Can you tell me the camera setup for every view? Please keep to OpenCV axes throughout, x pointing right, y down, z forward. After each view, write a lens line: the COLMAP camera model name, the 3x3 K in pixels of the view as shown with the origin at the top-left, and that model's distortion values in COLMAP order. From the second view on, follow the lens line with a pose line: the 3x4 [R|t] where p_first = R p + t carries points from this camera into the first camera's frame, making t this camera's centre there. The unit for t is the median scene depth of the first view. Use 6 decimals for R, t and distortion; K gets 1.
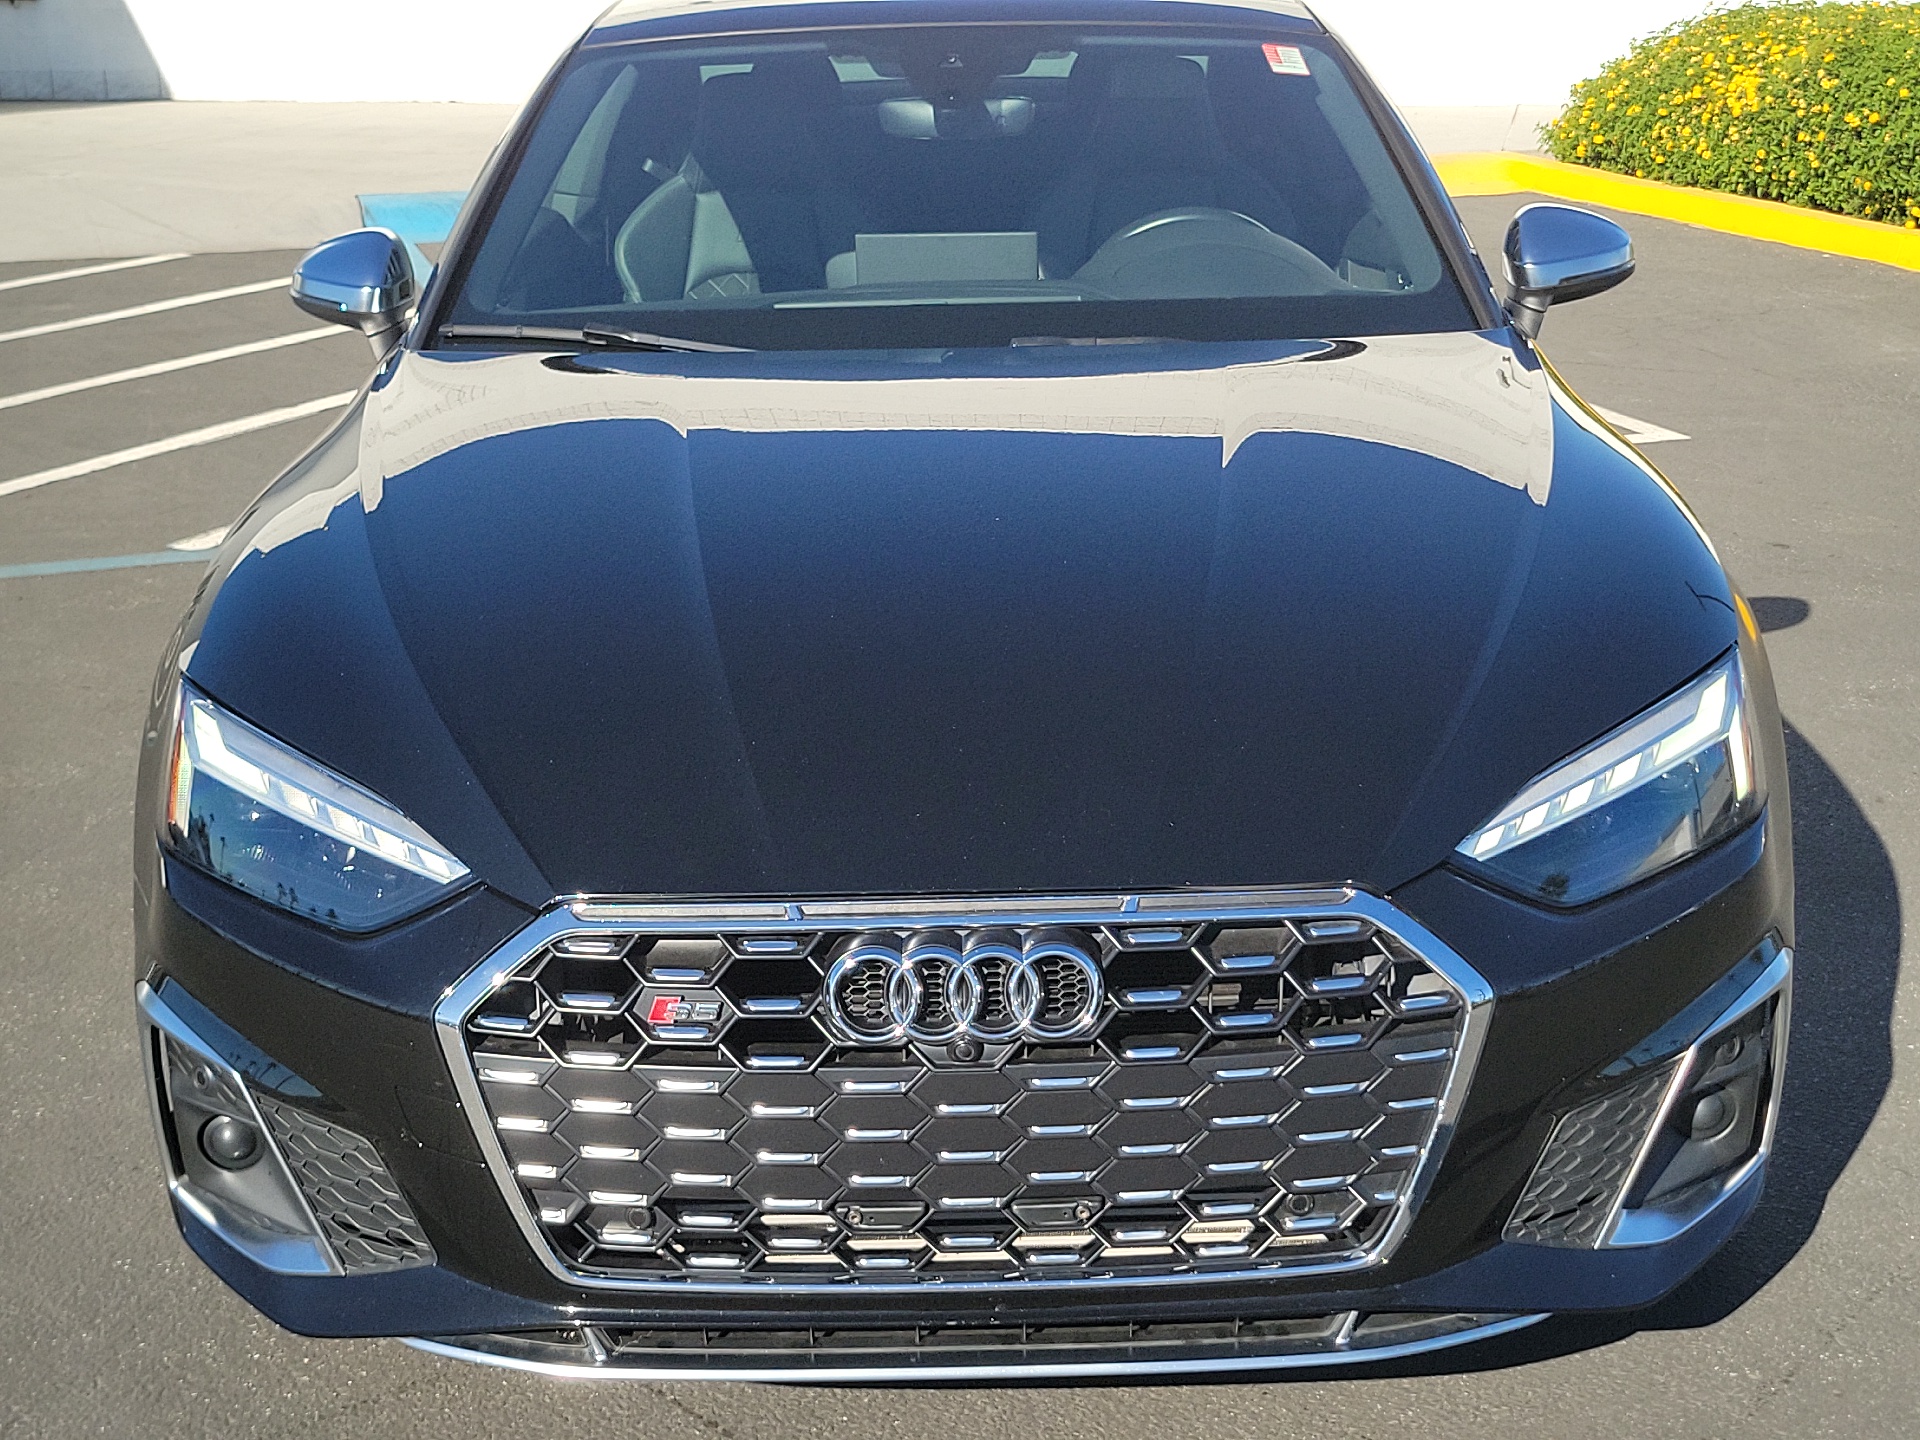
lens RADIAL K [[2664.6, 0, 954.9], [0, 2664.6, 729.6], [0, 0, 1]] dist [0.054116, 0.000000]
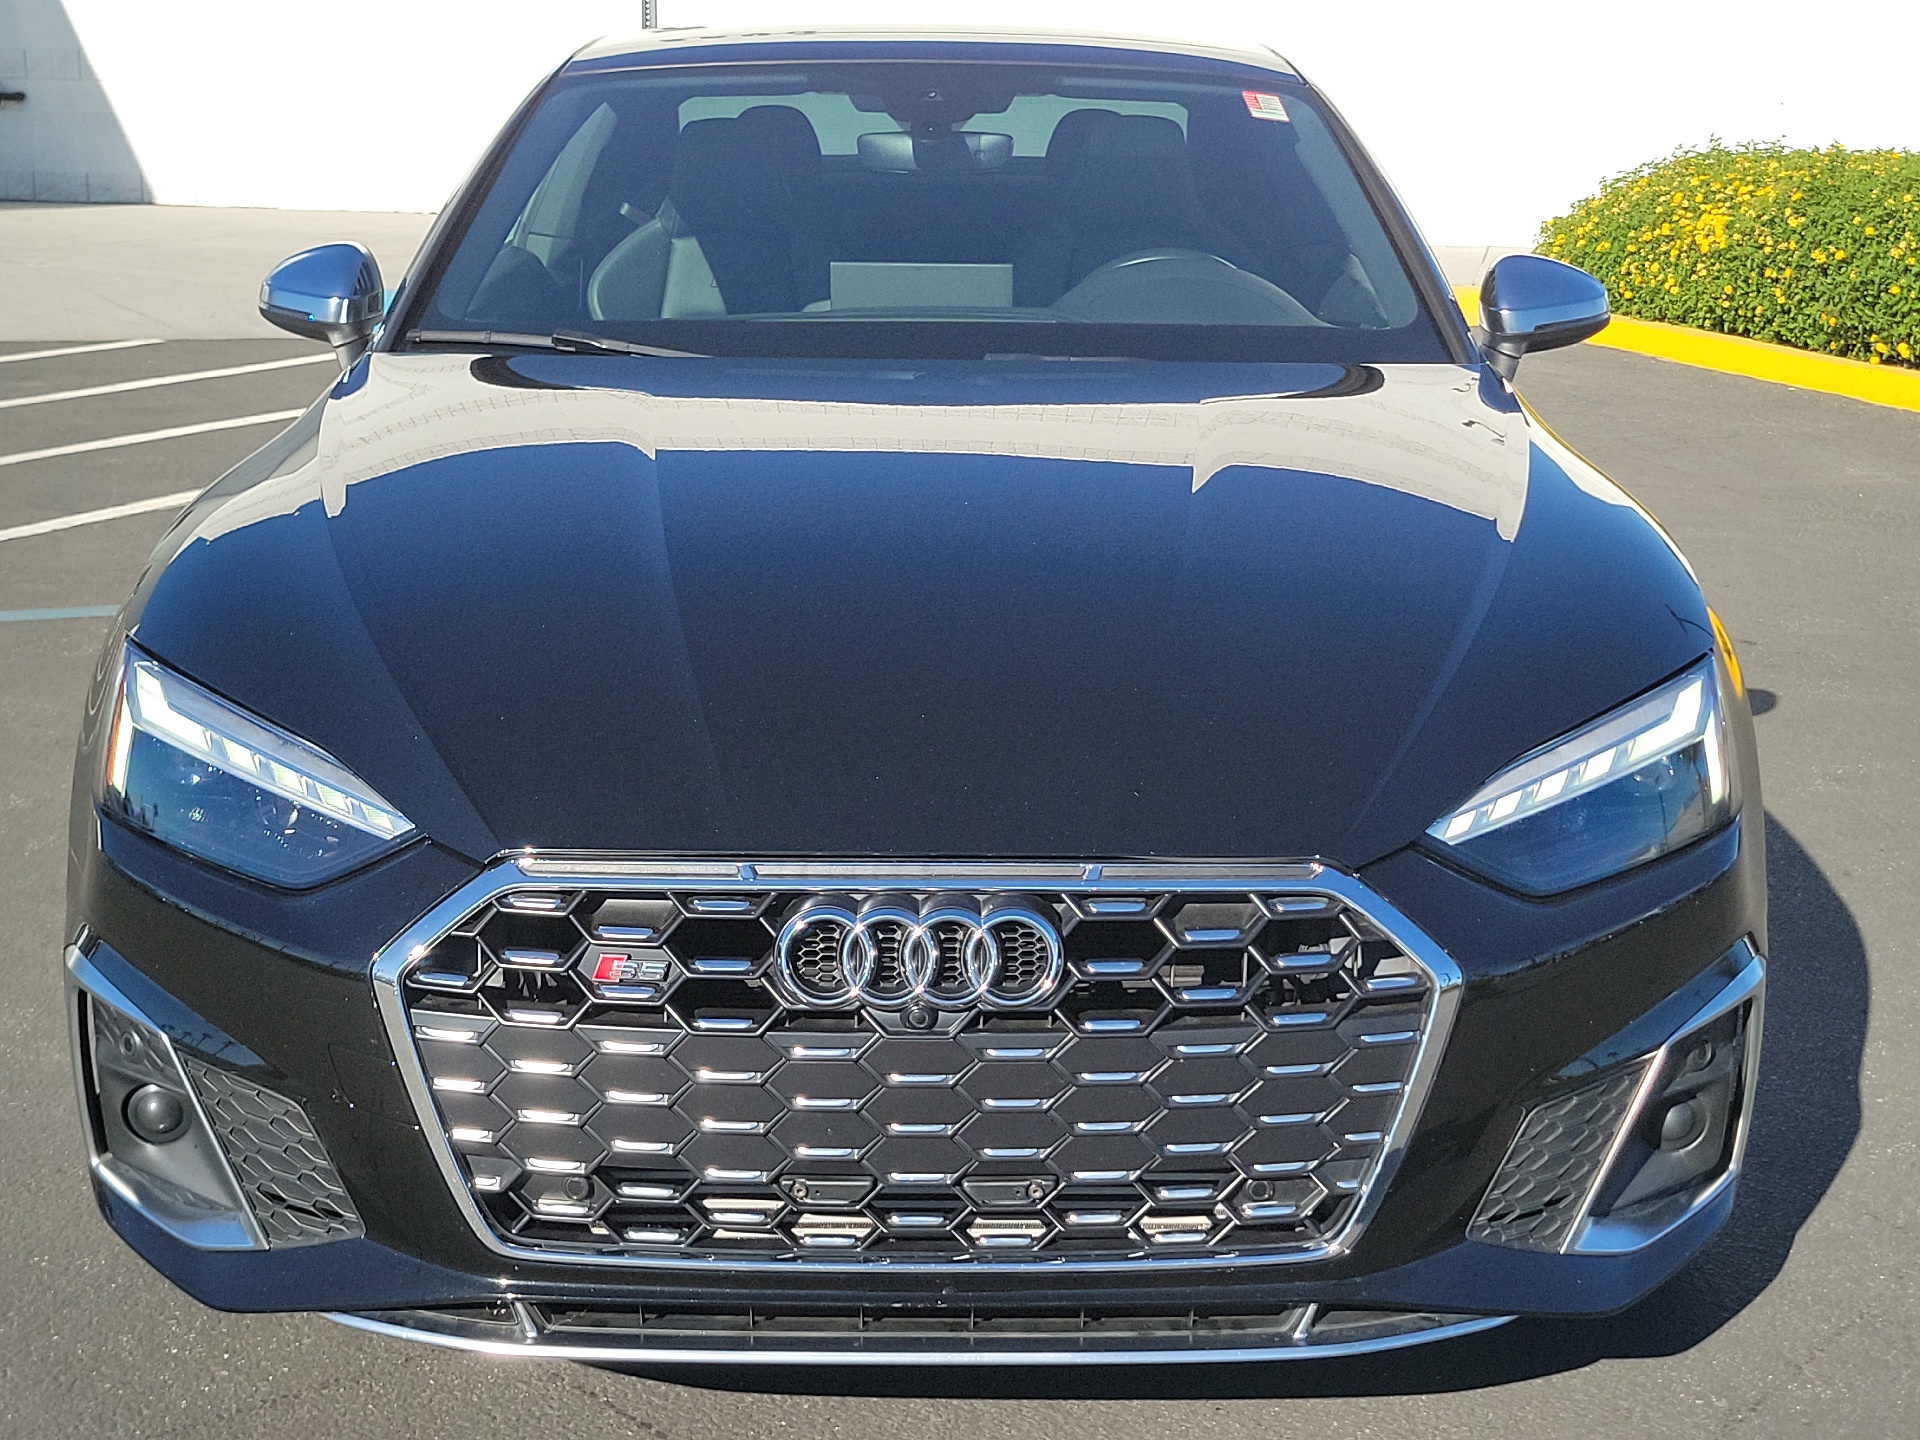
lens RADIAL K [[2664.6, 0, 957.2], [0, 2664.6, 733.5], [0, 0, 1]] dist [0.054116, 0.000000]
pose [[0.999507, 0.027934, 0.014362, 0.000759], [-0.027150, 0.998270, -0.052145, 0.059493], [-0.015794, 0.051729, 0.998536, 0.022519]]
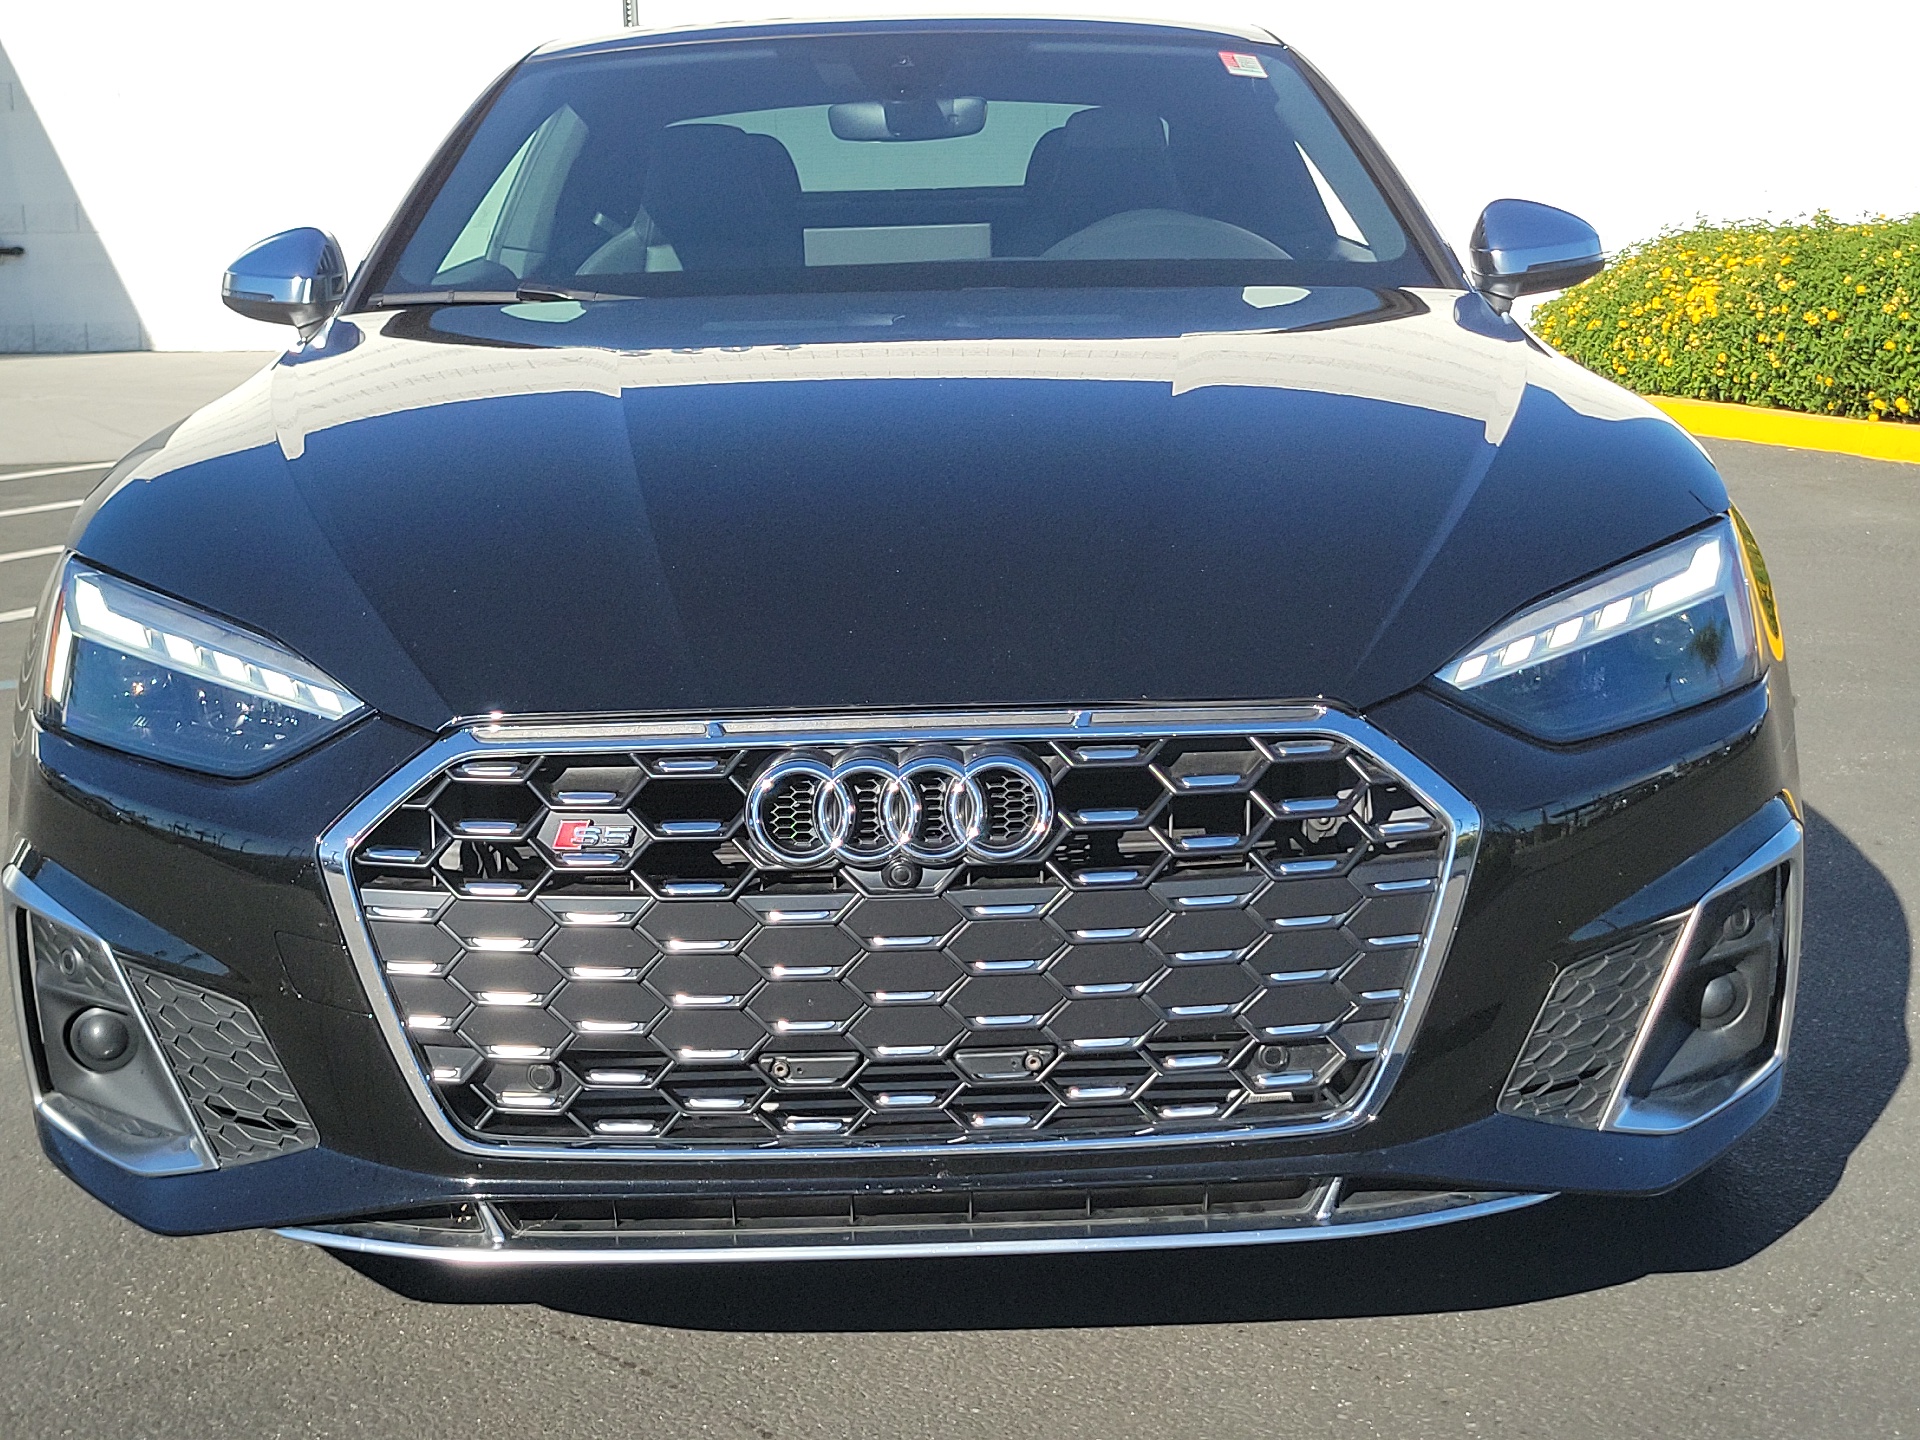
lens RADIAL K [[2664.6, 0, 951.0], [0, 2664.6, 711.2], [0, 0, 1]] dist [0.054116, 0.000000]
pose [[0.999965, -0.004181, 0.007258, 0.012544], [0.004994, 0.993241, -0.115965, 0.150242], [-0.006724, 0.115997, 0.993227, 0.079960]]
